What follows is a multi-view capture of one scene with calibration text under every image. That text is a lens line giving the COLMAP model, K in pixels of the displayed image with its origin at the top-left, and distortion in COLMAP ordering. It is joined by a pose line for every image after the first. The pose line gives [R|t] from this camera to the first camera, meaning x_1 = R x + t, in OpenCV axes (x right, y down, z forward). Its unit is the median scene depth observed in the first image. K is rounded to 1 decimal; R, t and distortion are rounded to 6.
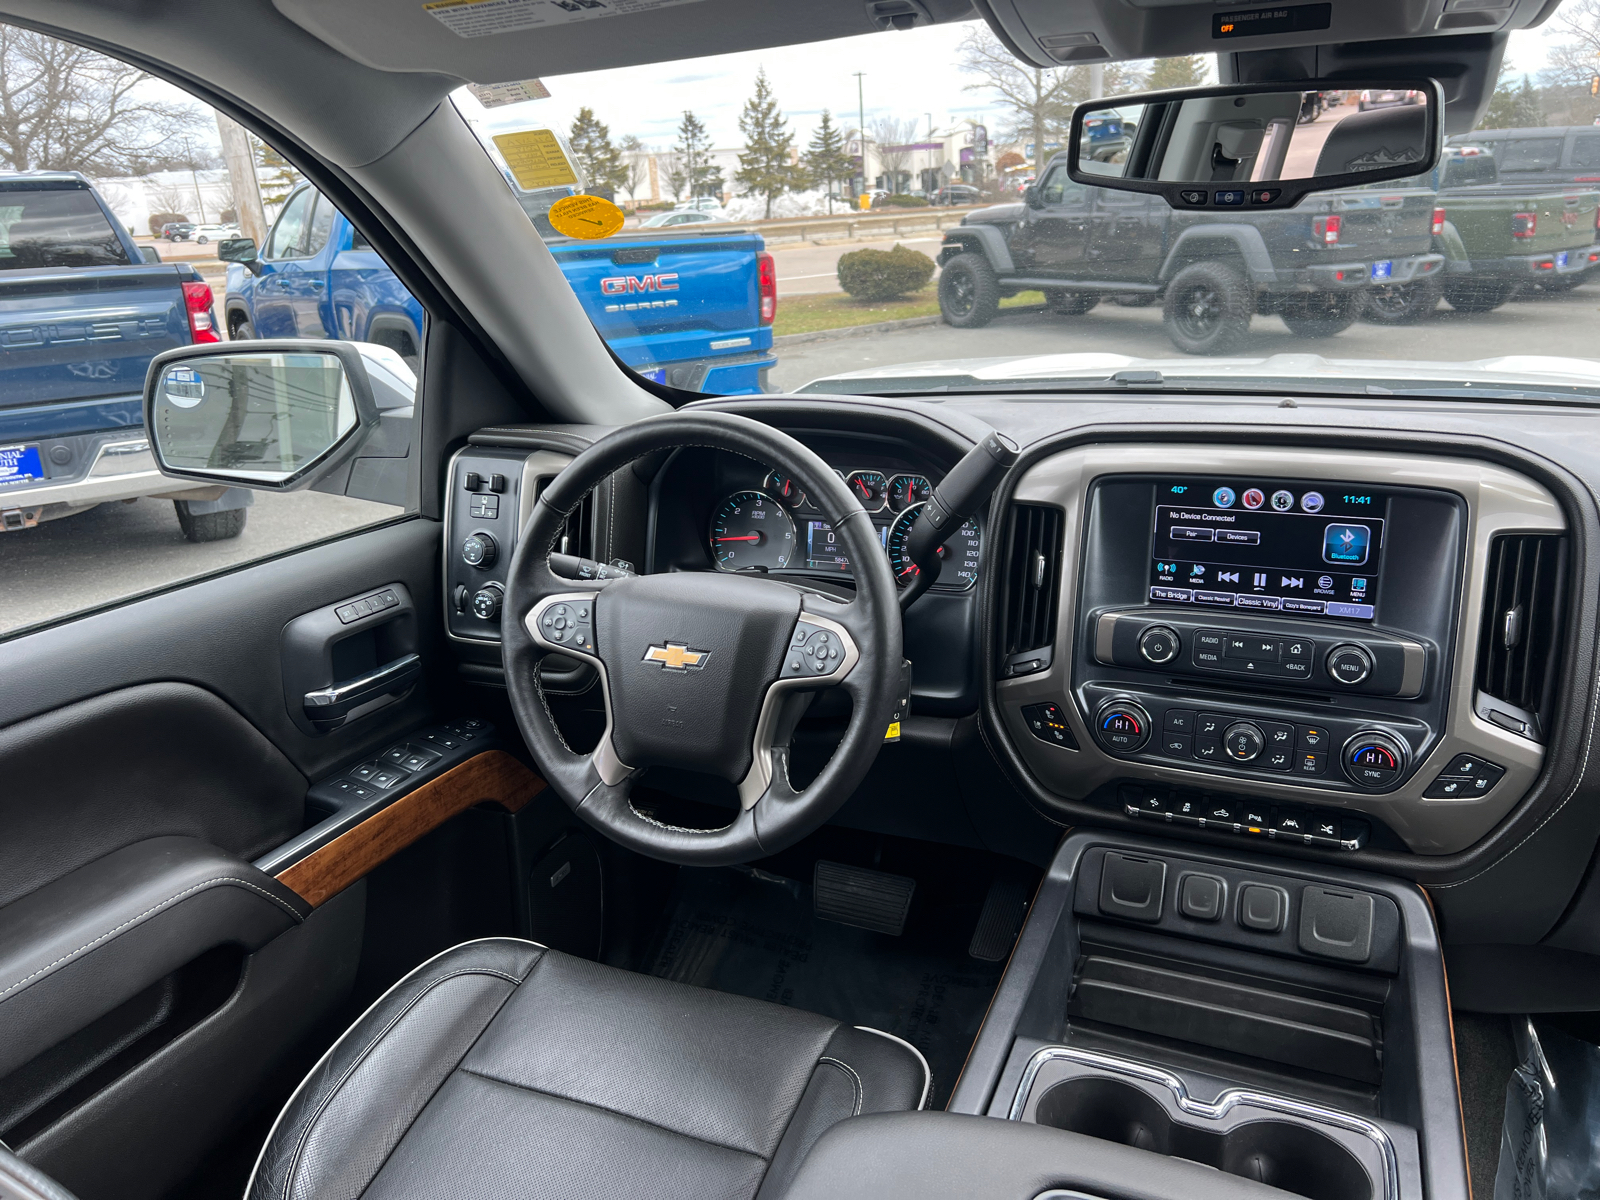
lens RADIAL K [[1208.0, 0, 788.2], [0, 1208.0, 599.1], [0, 0, 1]] dist [0.058120, -0.072183]
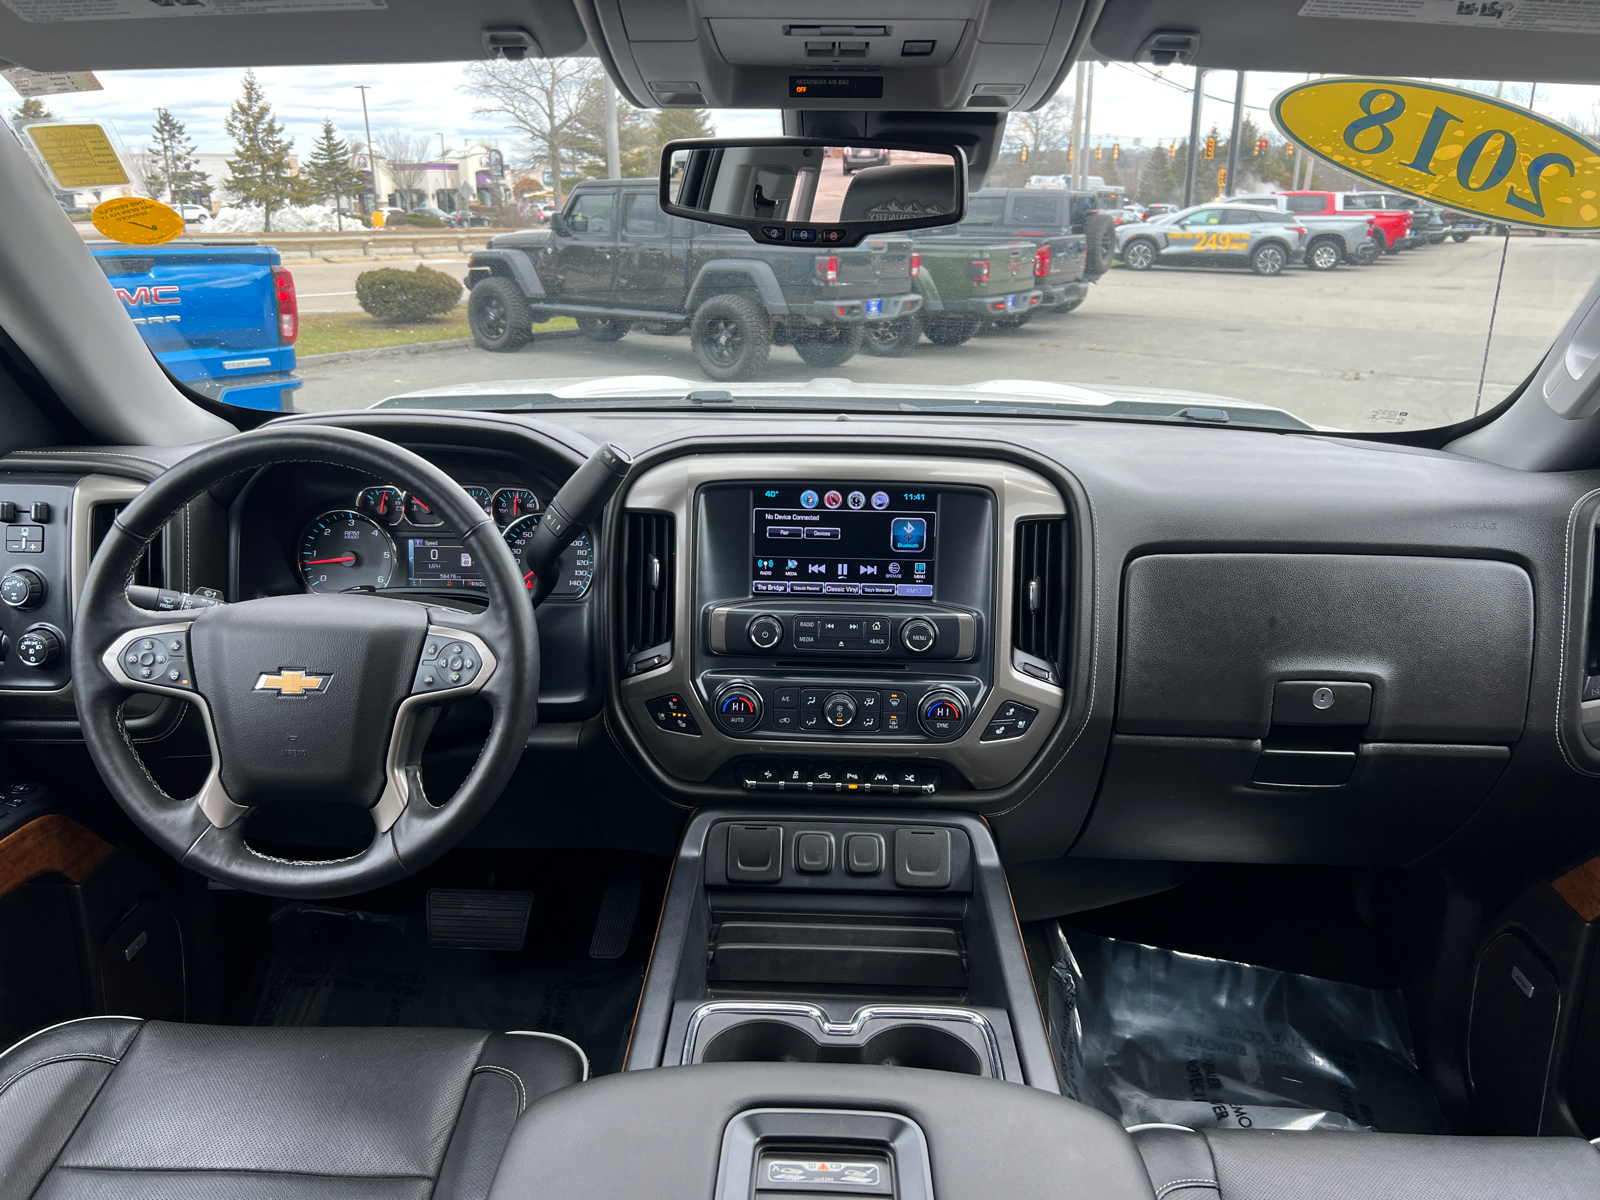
lens RADIAL K [[1202.0, 0, 799.5], [0, 1202.0, 603.7], [0, 0, 1]] dist [0.057635, -0.066324]
pose [[0.927474, -0.065701, 0.368070, -0.068685], [0.071388, 0.997447, -0.001840, 0.015352], [-0.367009, 0.027983, 0.929796, -0.040007]]
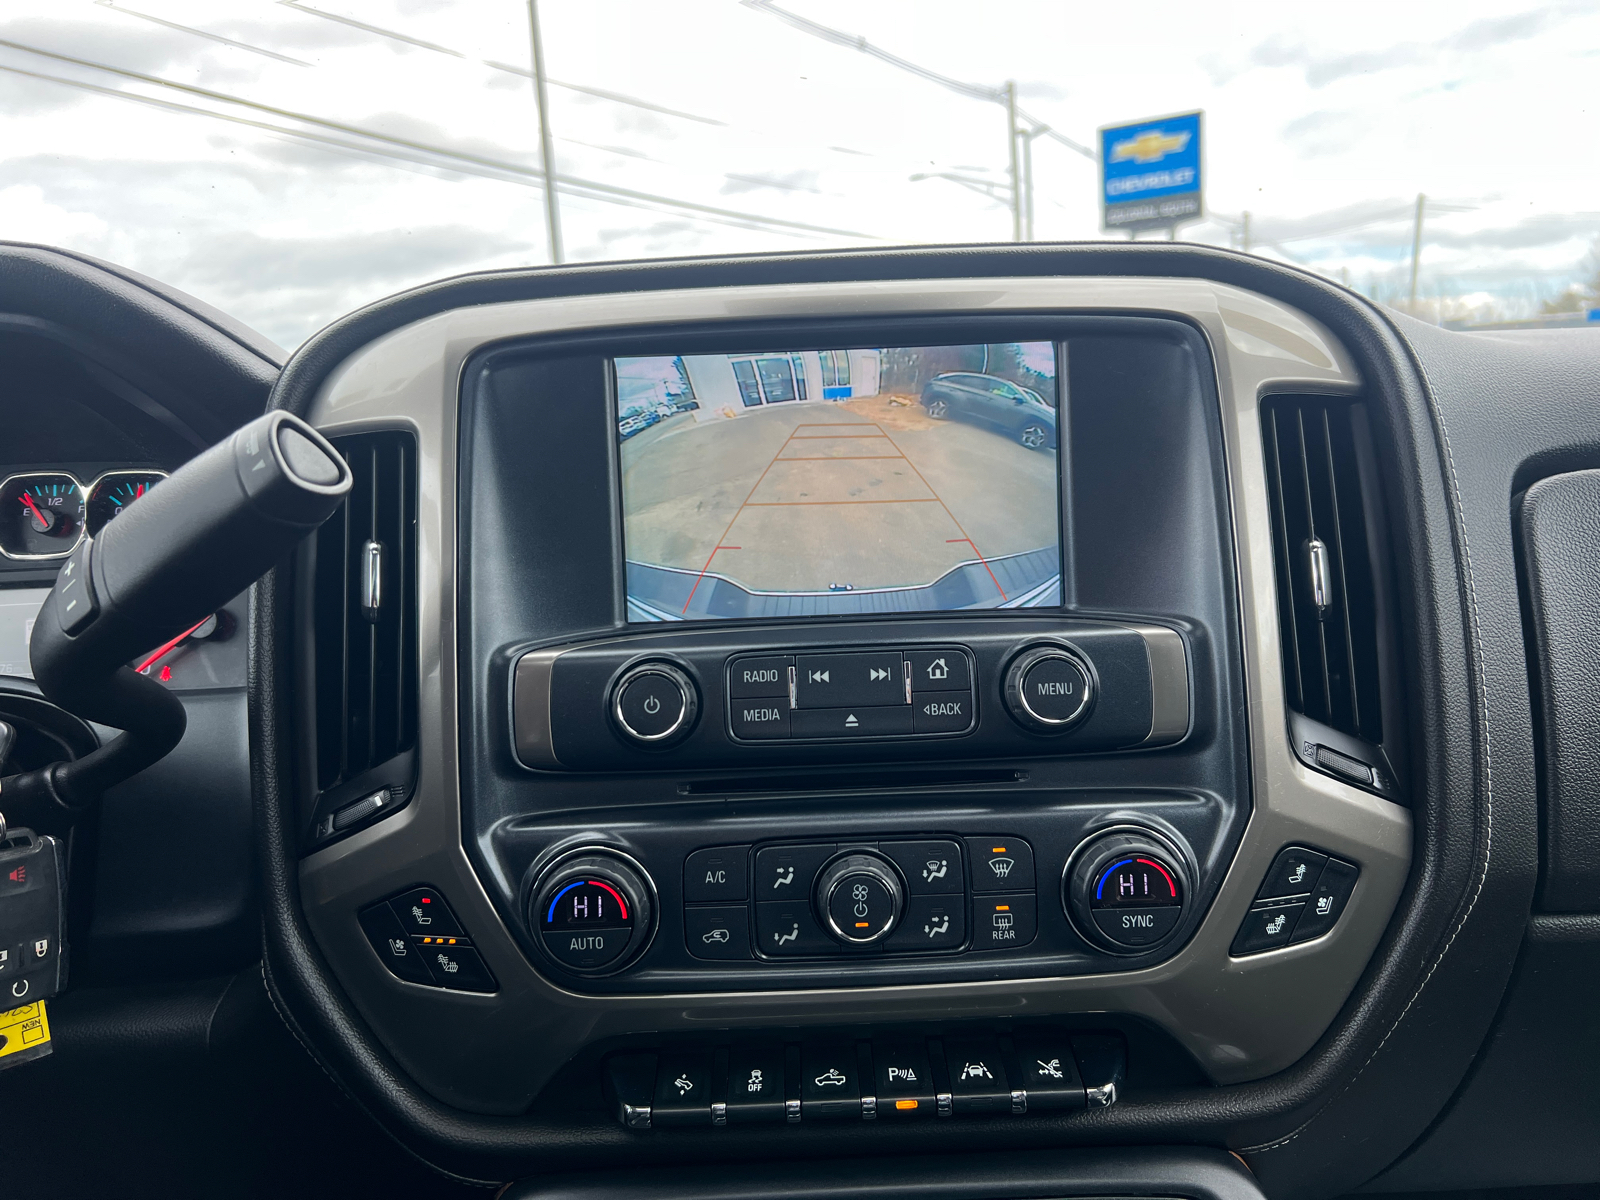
lens RADIAL K [[1208.1, 0, 805.8], [0, 1208.1, 589.2], [0, 0, 1]] dist [0.043767, -0.069408]
pose [[0.915443, -0.051146, 0.399183, 0.180795], [0.134200, 0.973915, -0.182975, 0.082507], [-0.379412, 0.221074, 0.898428, 0.568351]]
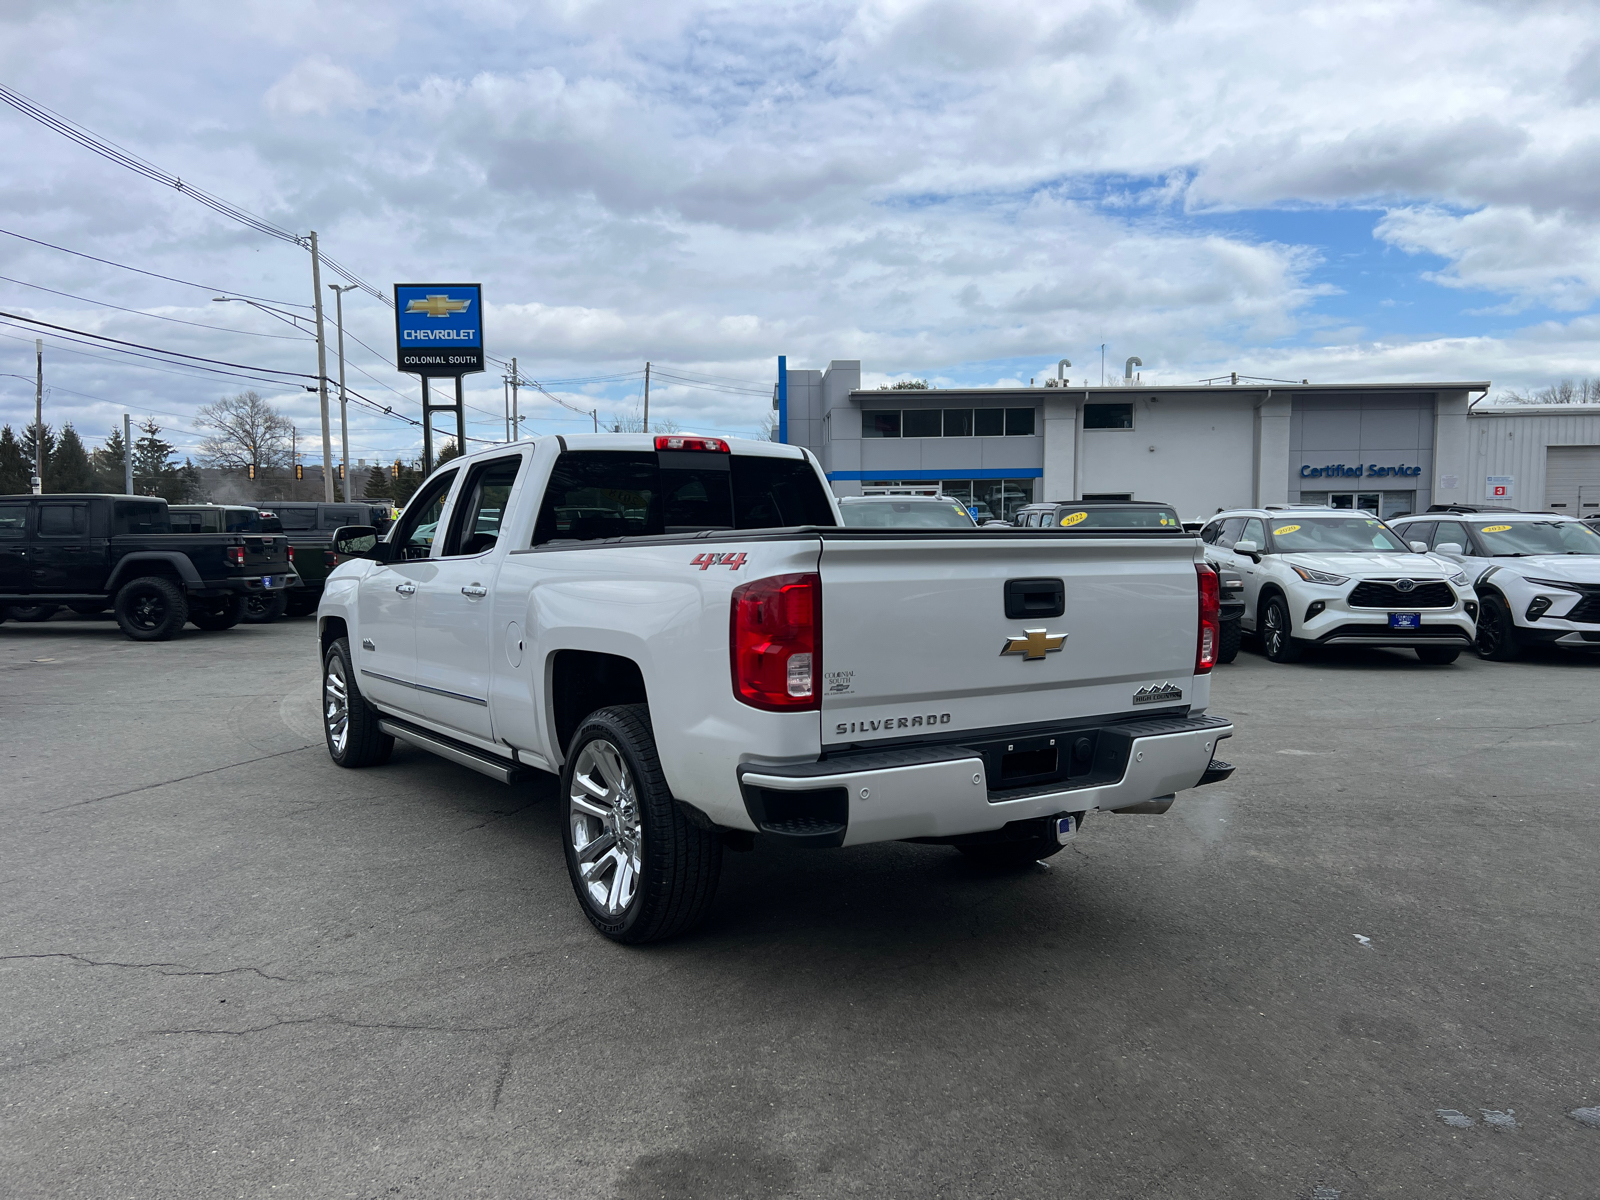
lens RADIAL K [[1201.5, 0, 788.9], [0, 1201.5, 605.6], [0, 0, 1]] dist [0.037616, -0.037961]
pose [[0.553423, -0.014242, 0.832778, -4.543492], [0.244641, 0.958531, -0.146184, 1.575022], [-0.796161, 0.284634, 0.533958, -3.697680]]
